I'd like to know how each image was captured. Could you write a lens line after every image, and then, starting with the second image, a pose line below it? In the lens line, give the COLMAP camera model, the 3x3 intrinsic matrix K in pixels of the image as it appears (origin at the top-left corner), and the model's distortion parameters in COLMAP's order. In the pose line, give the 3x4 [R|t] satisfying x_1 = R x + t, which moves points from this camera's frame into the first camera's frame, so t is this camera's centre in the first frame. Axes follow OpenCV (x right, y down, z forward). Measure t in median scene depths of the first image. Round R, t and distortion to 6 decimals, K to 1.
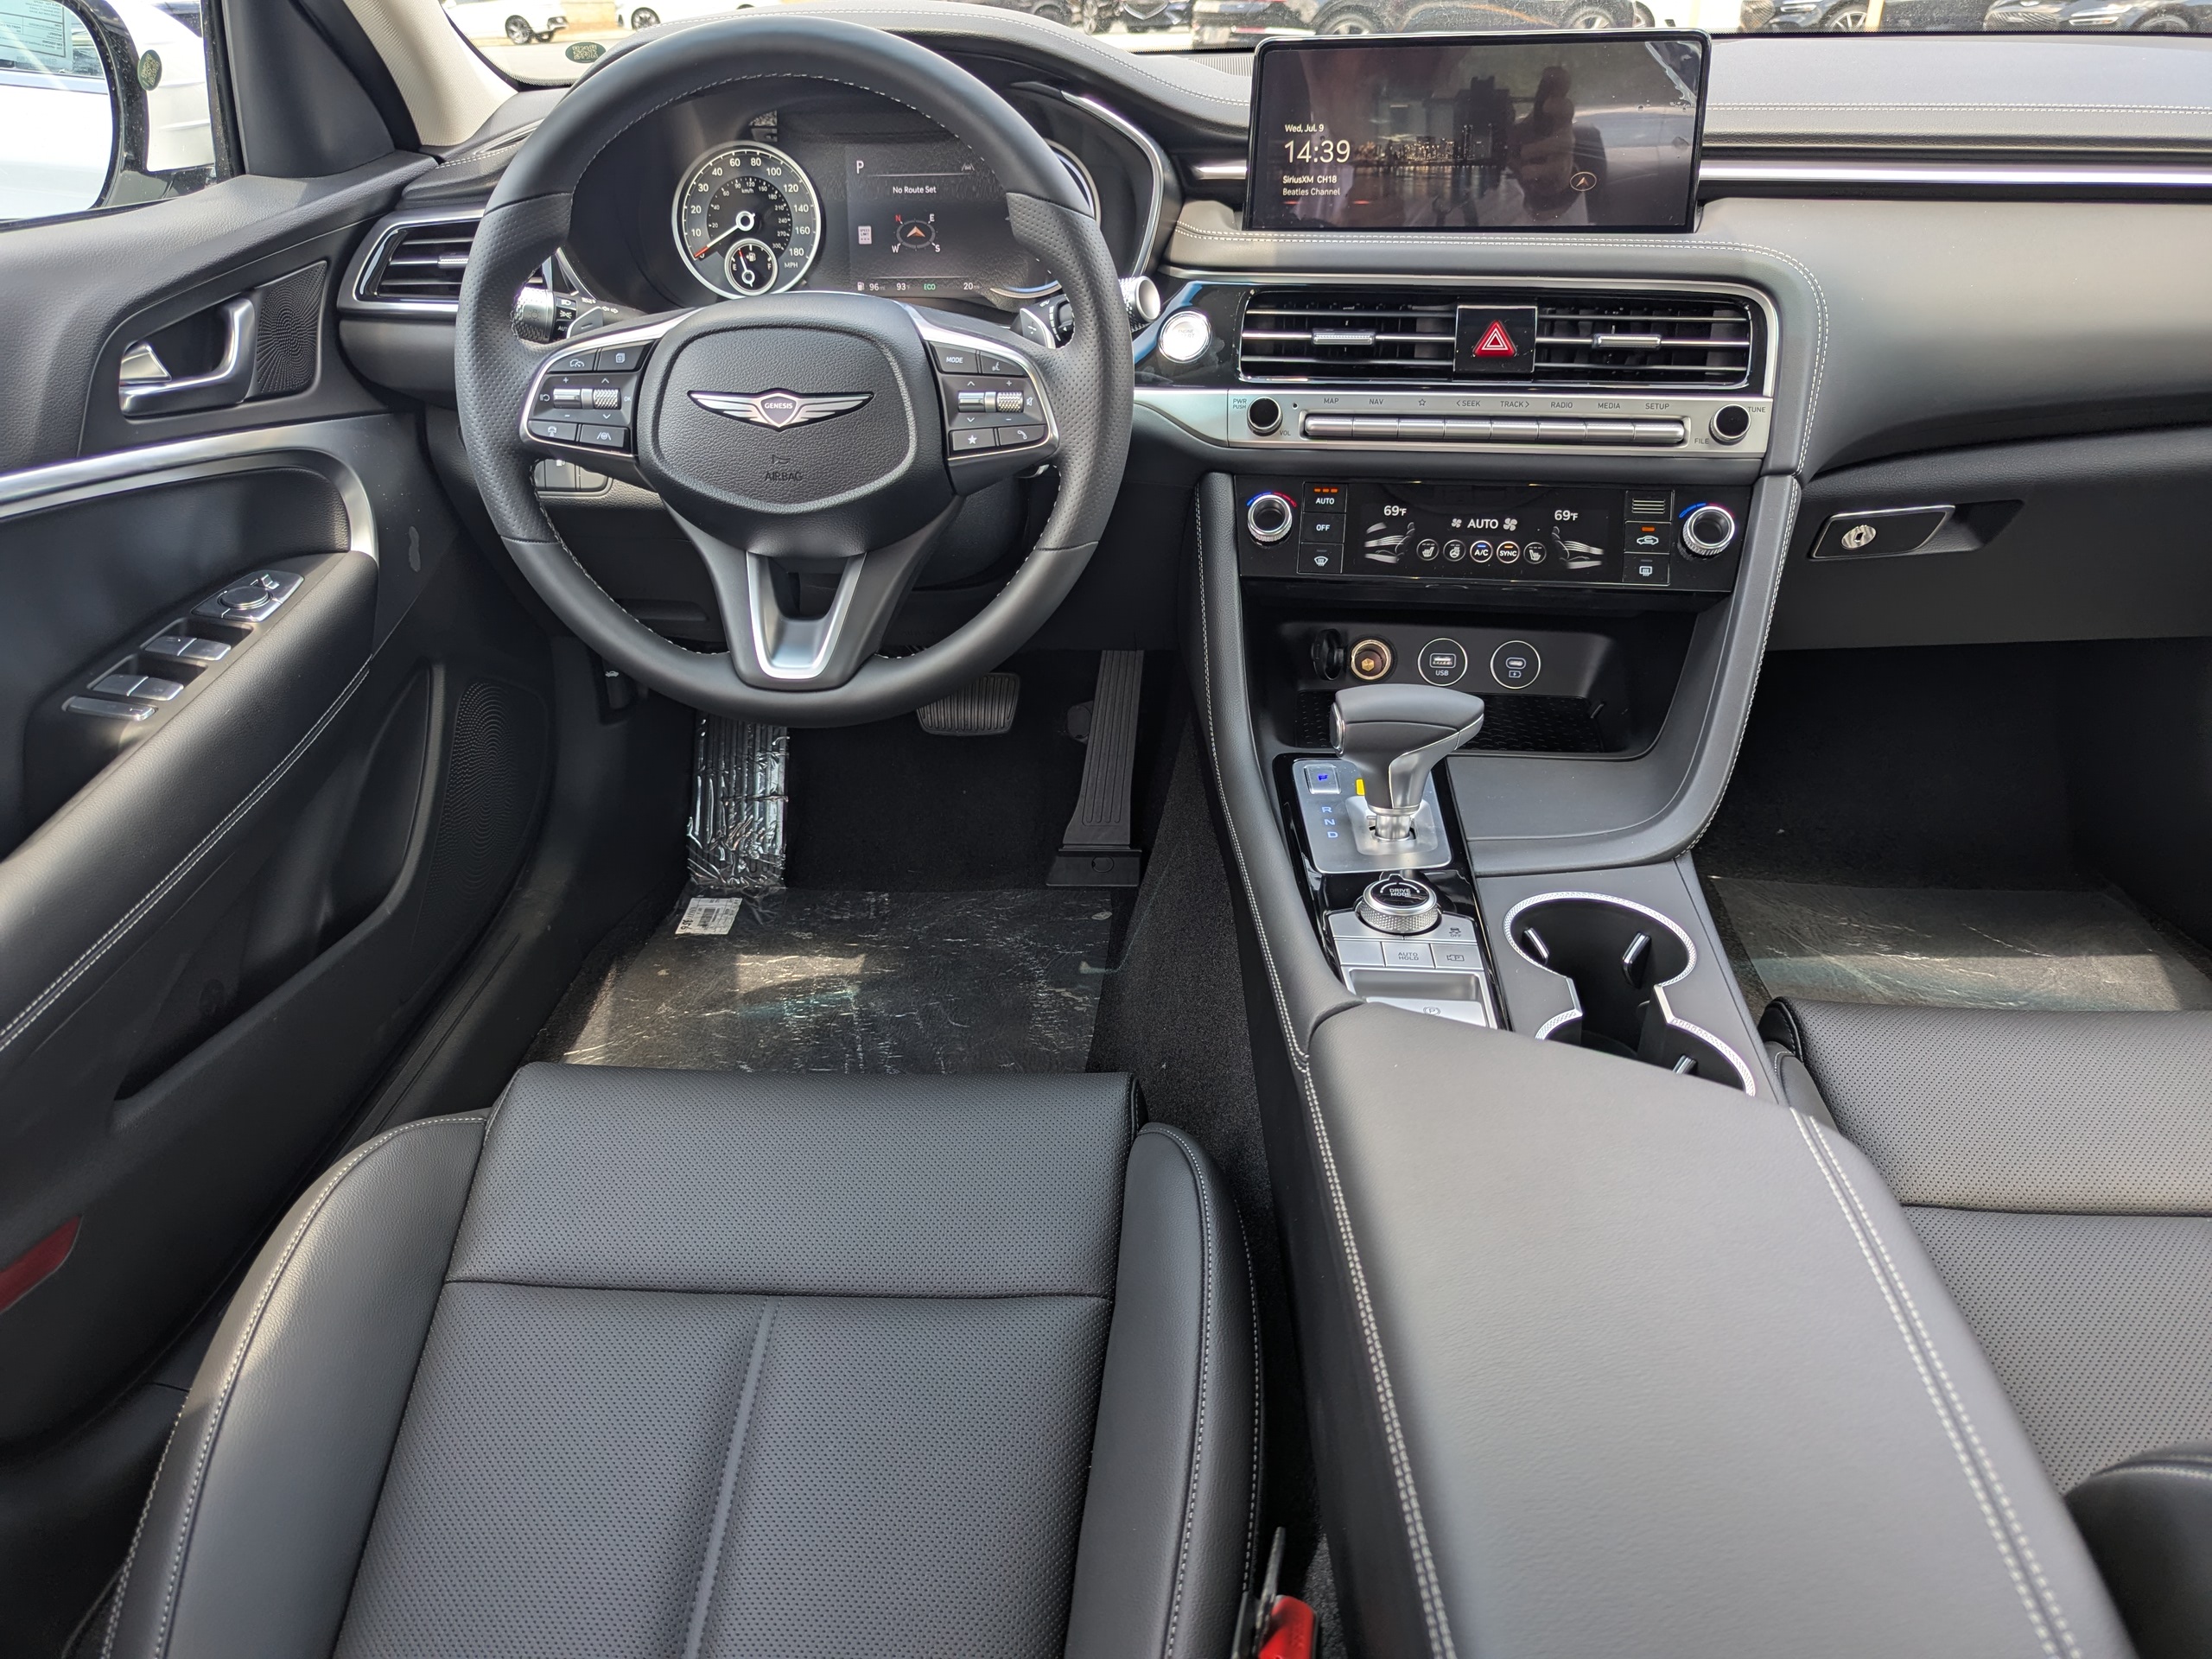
lens RADIAL K [[1621.5, 0, 1100.8], [0, 1621.5, 858.1], [0, 0, 1]] dist [0.037400, -0.048947]
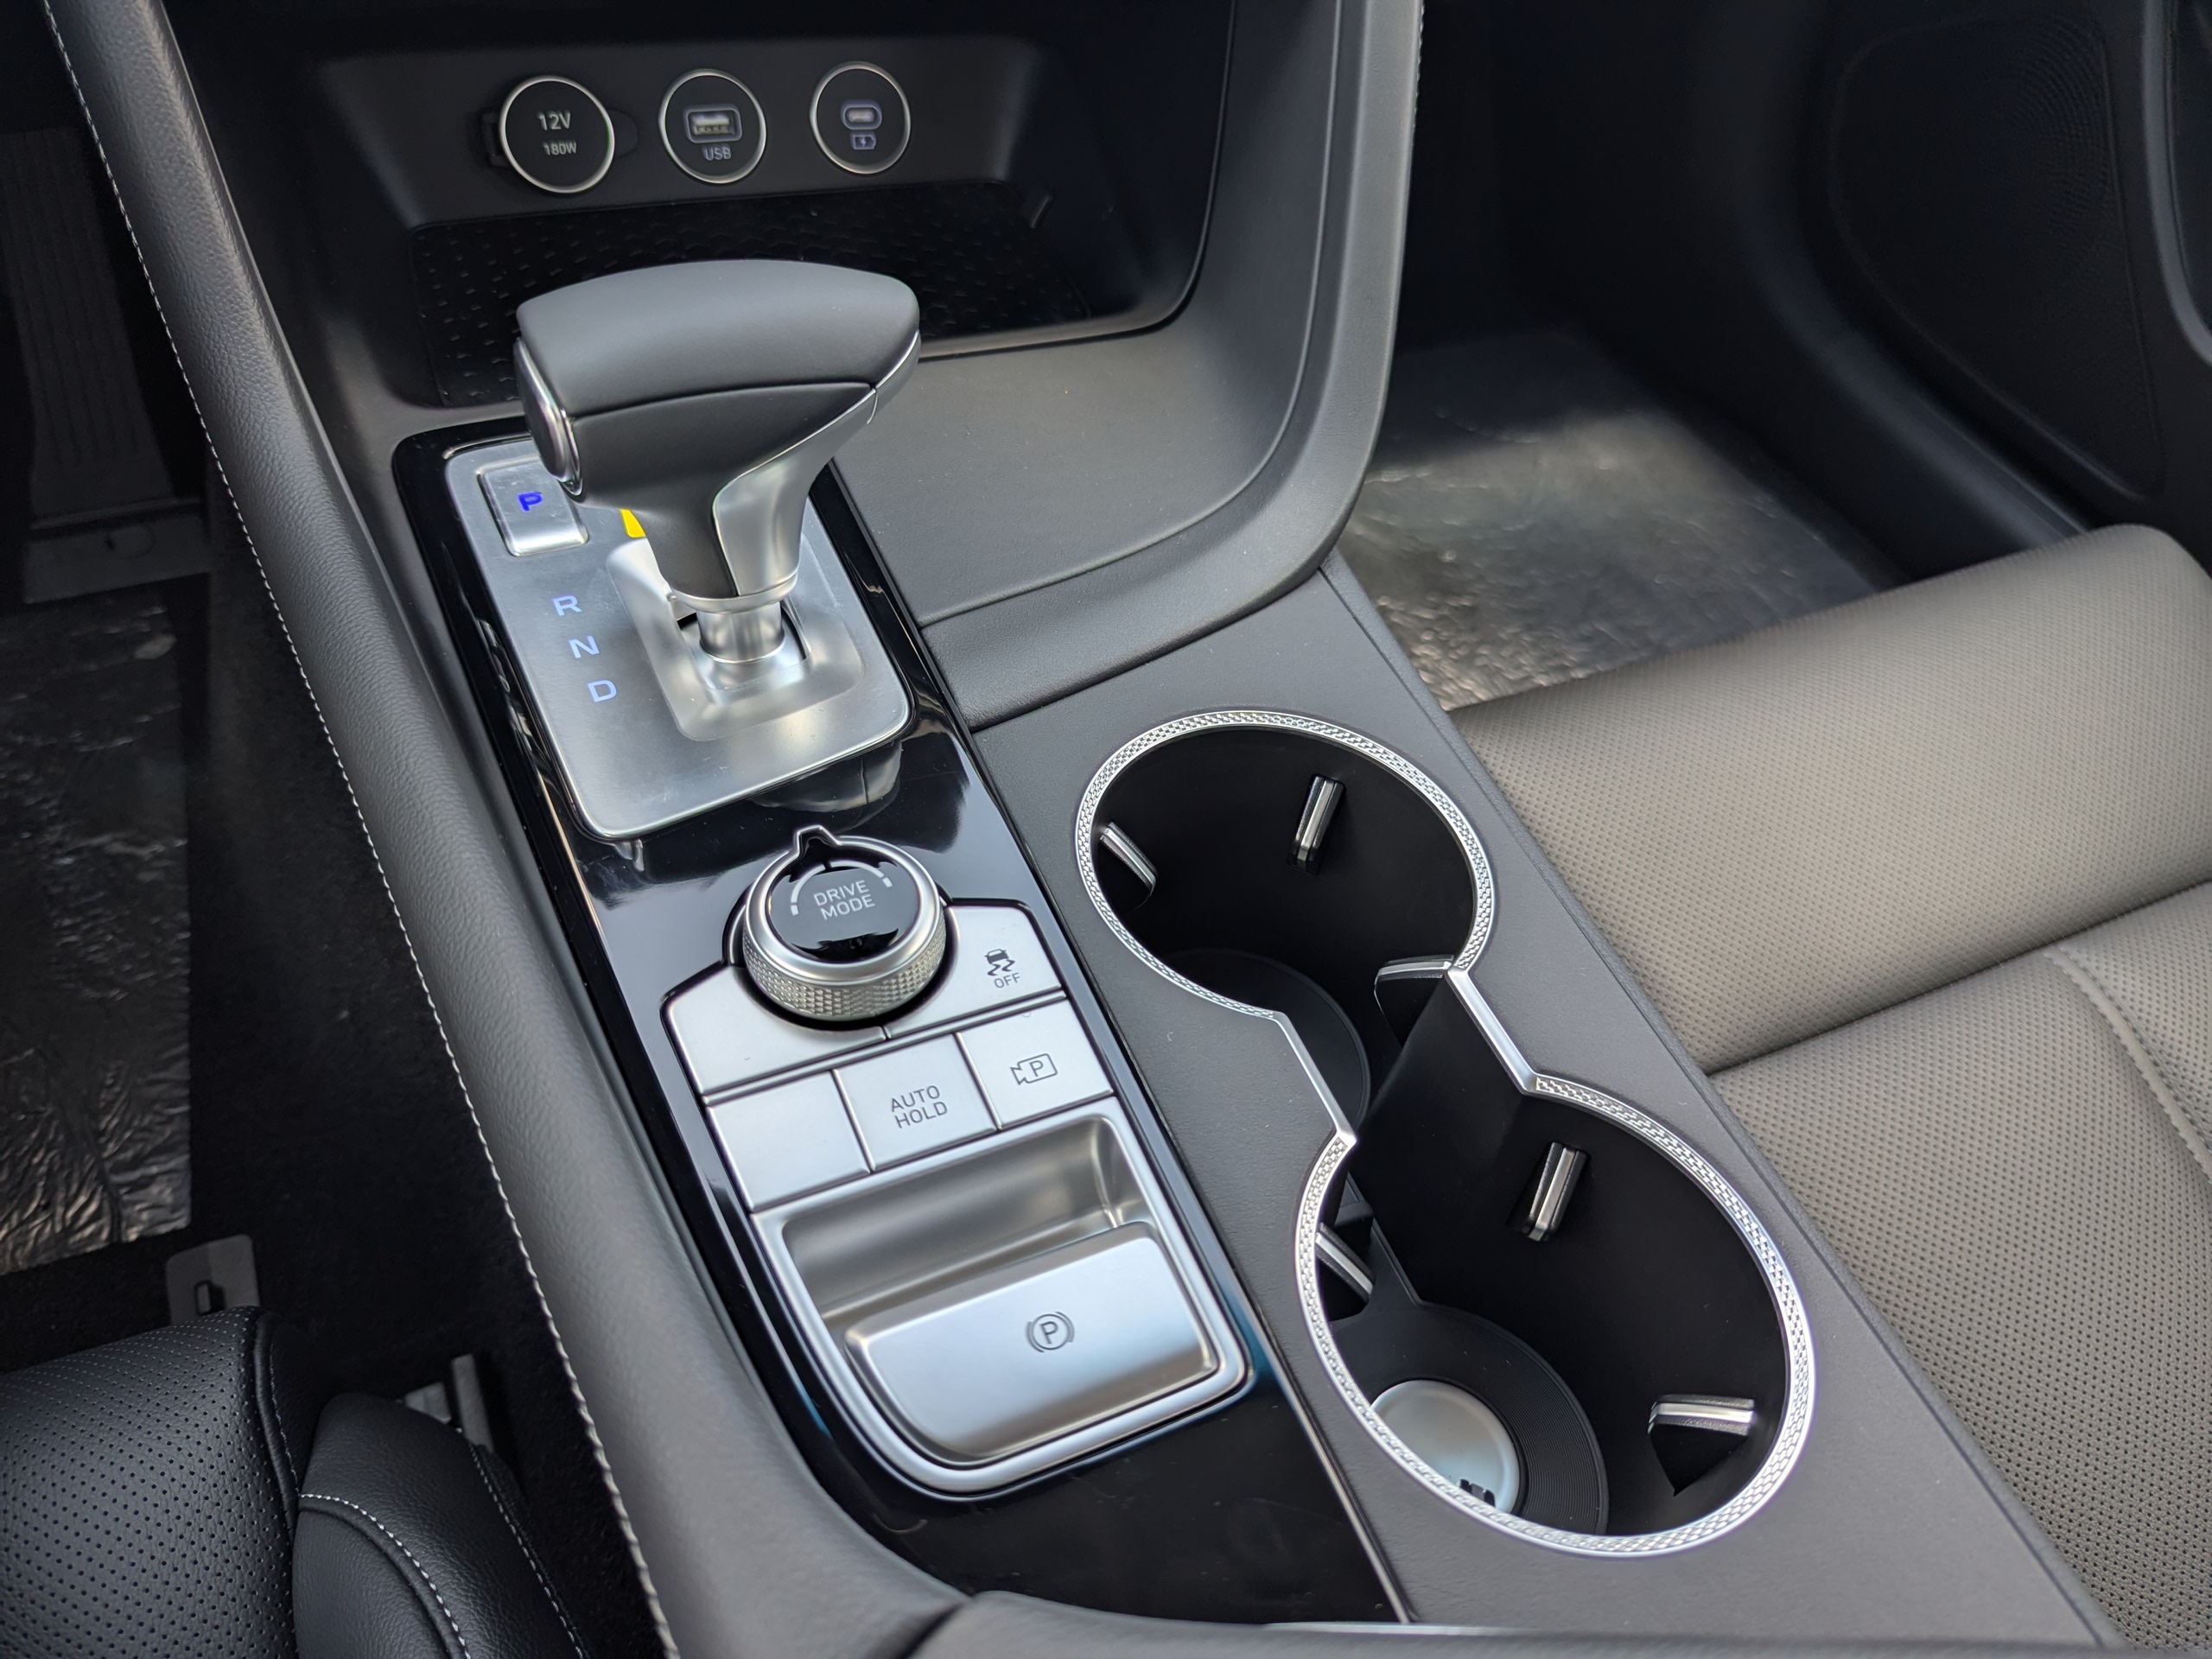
lens RADIAL K [[1625.2, 0, 1114.5], [0, 1625.2, 837.0], [0, 0, 1]] dist [0.022131, -0.053280]
pose [[0.880214, -0.270111, 0.390209, 0.081844], [0.120029, 0.922201, 0.367612, -0.103110], [-0.459147, -0.276740, 0.844156, 0.554587]]
